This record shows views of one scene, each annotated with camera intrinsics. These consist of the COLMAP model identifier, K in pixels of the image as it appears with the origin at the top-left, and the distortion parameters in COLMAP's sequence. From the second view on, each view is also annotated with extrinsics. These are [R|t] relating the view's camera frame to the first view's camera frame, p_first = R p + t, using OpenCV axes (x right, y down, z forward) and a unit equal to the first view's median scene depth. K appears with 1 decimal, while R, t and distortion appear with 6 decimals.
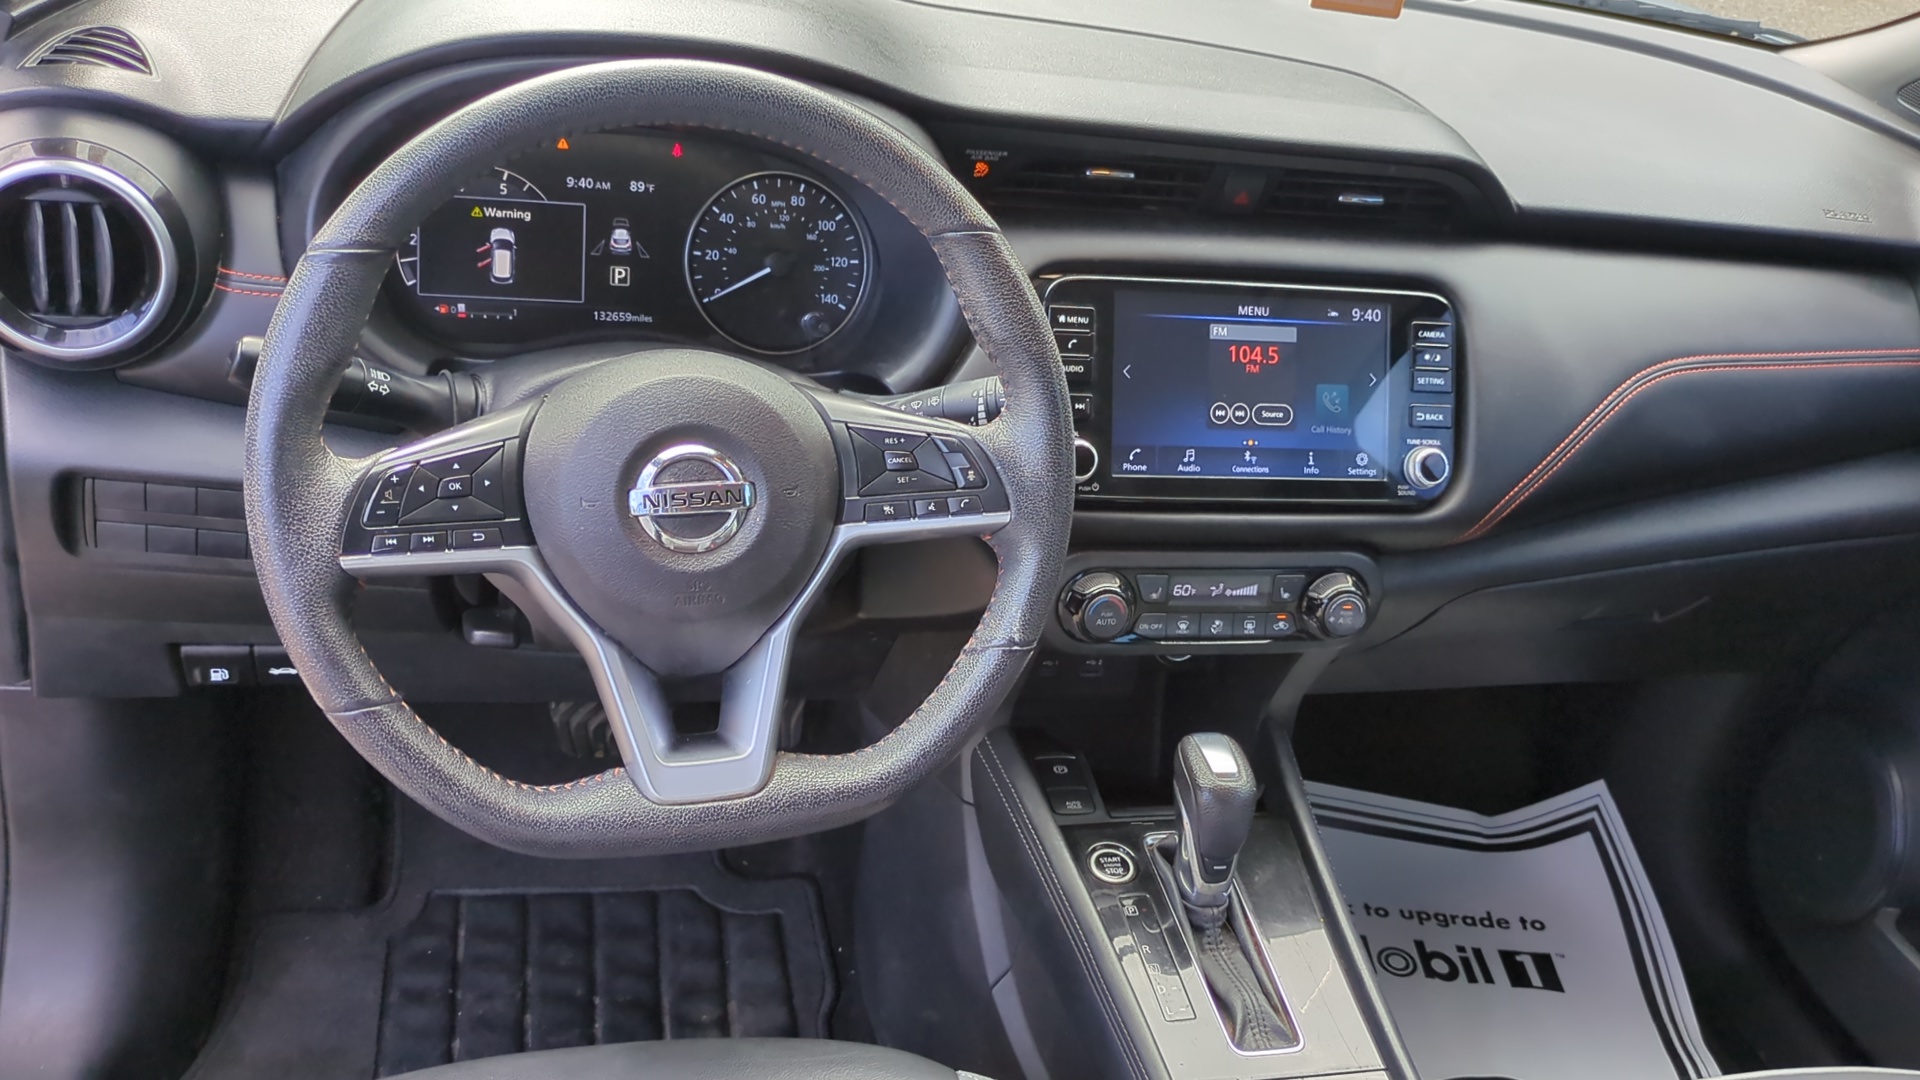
lens RADIAL K [[1600.2, 0, 960.0], [0, 1600.2, 540.0], [0, 0, 1]] dist [0.028395, -0.003272]
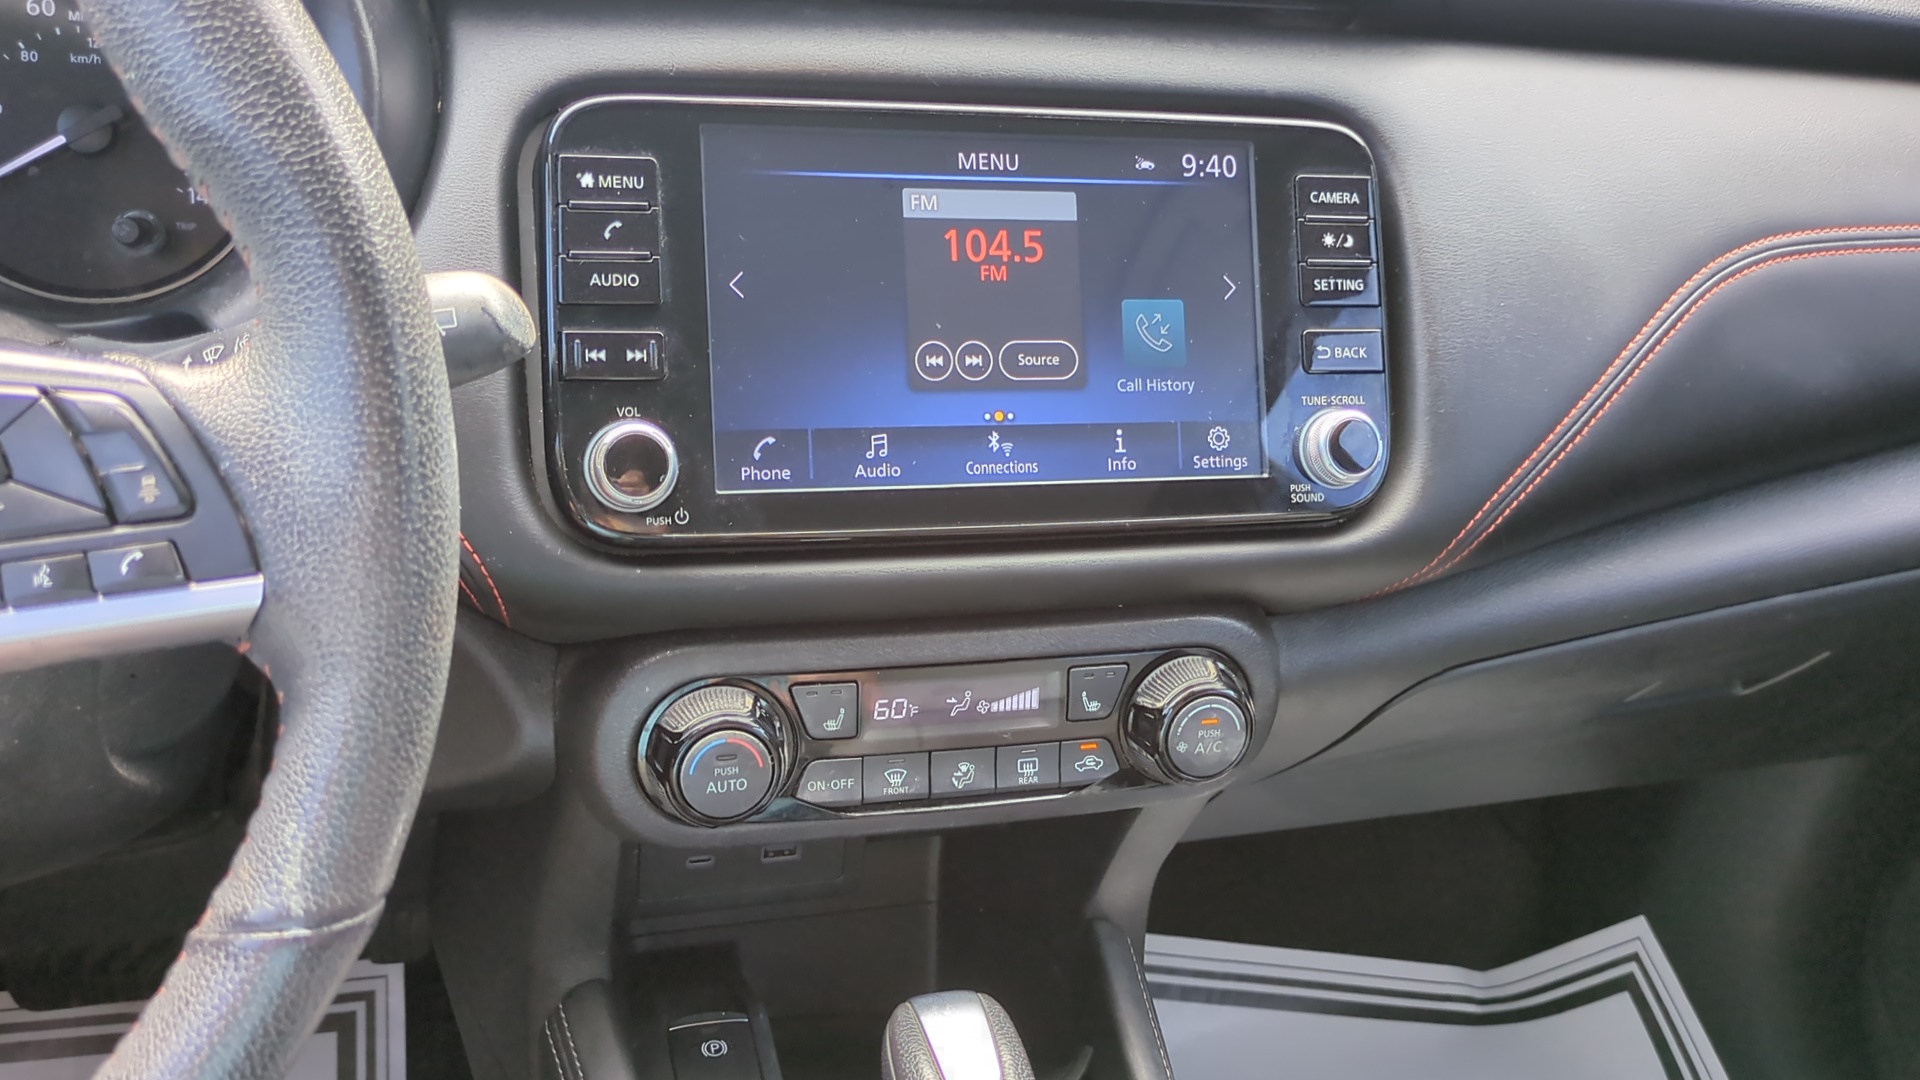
lens RADIAL K [[1600.2, 0, 960.0], [0, 1600.2, 540.0], [0, 0, 1]] dist [0.028395, -0.003272]
pose [[0.997941, -0.056872, 0.029655, 0.151247], [0.058052, 0.997487, -0.040611, -0.000855], [-0.027271, 0.042249, 0.998735, 0.487783]]
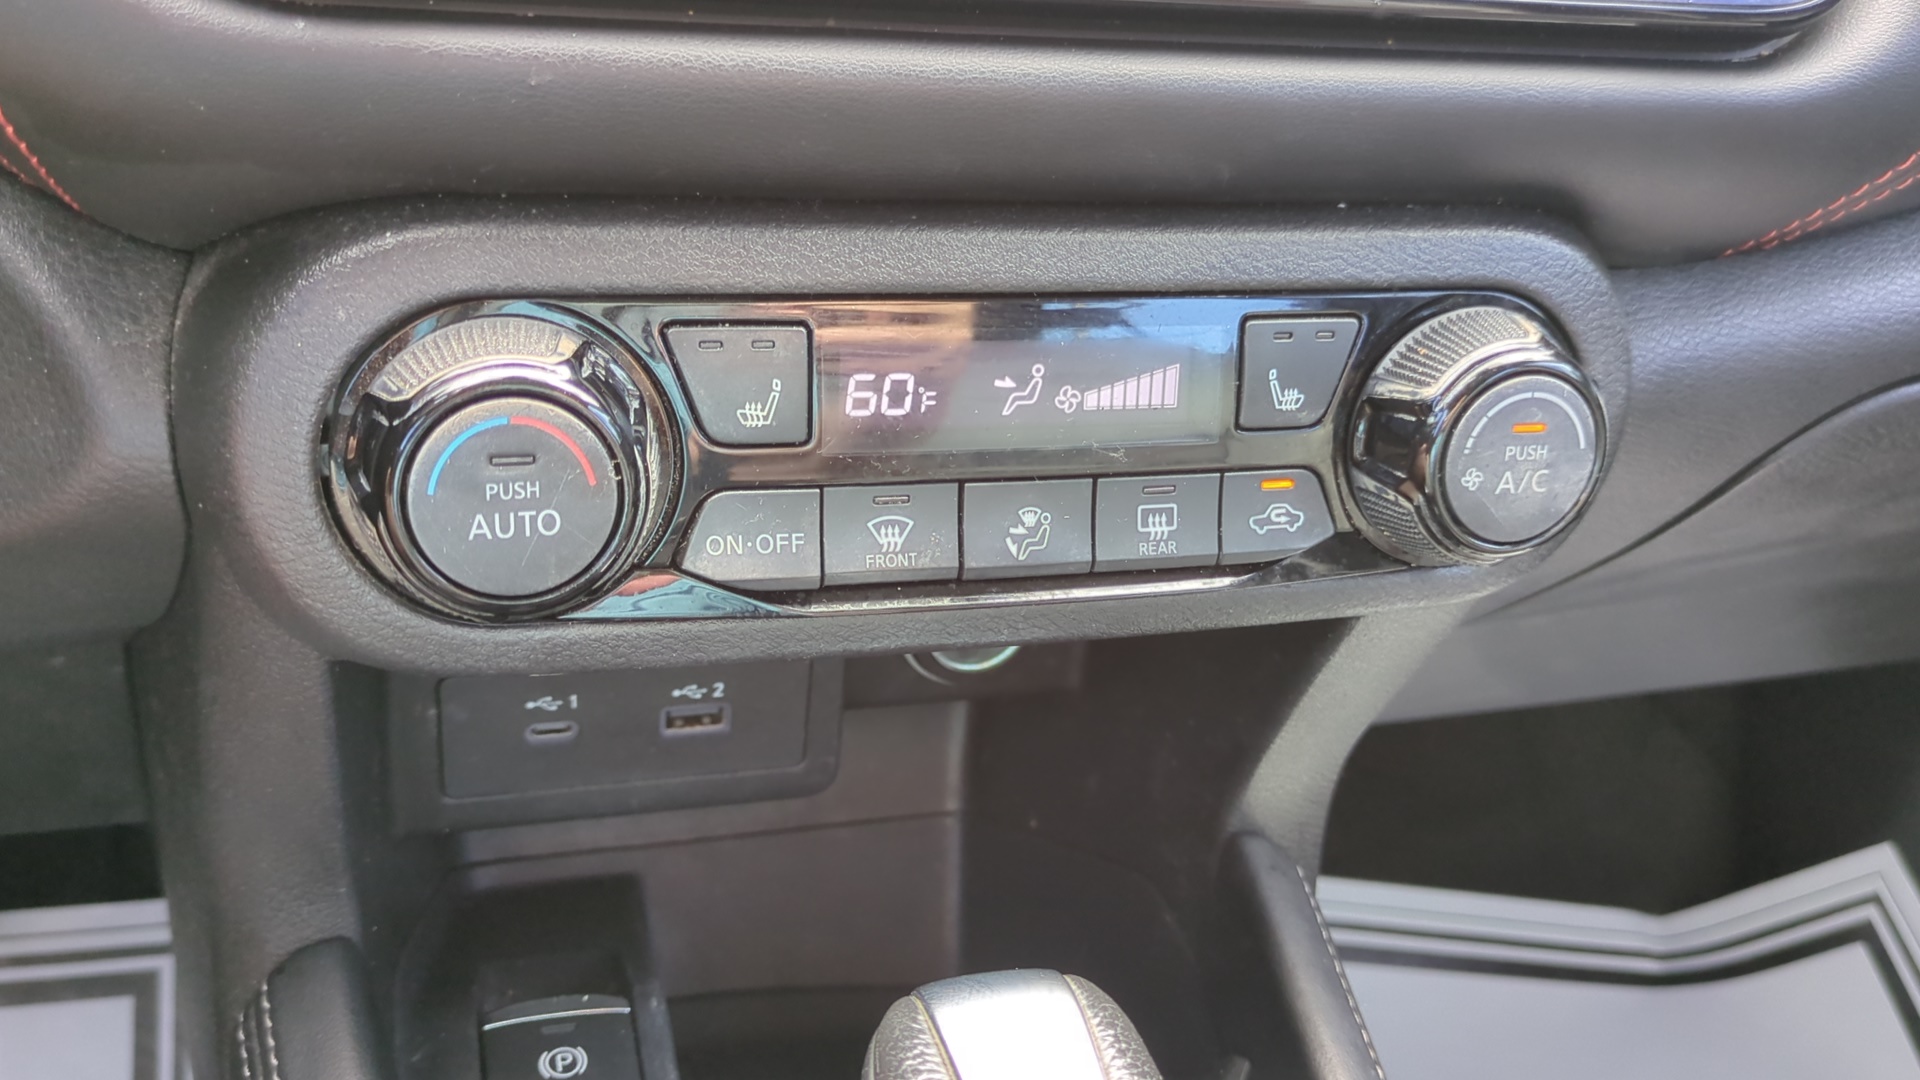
lens RADIAL K [[1596.3, 0, 960.0], [0, 1596.3, 540.0], [0, 0, 1]] dist [0.002923, -0.001237]
pose [[0.998174, -0.056559, 0.021212, 0.146983], [0.056724, 0.998363, -0.007283, 0.057655], [-0.020765, 0.008473, 0.999748, 0.761586]]
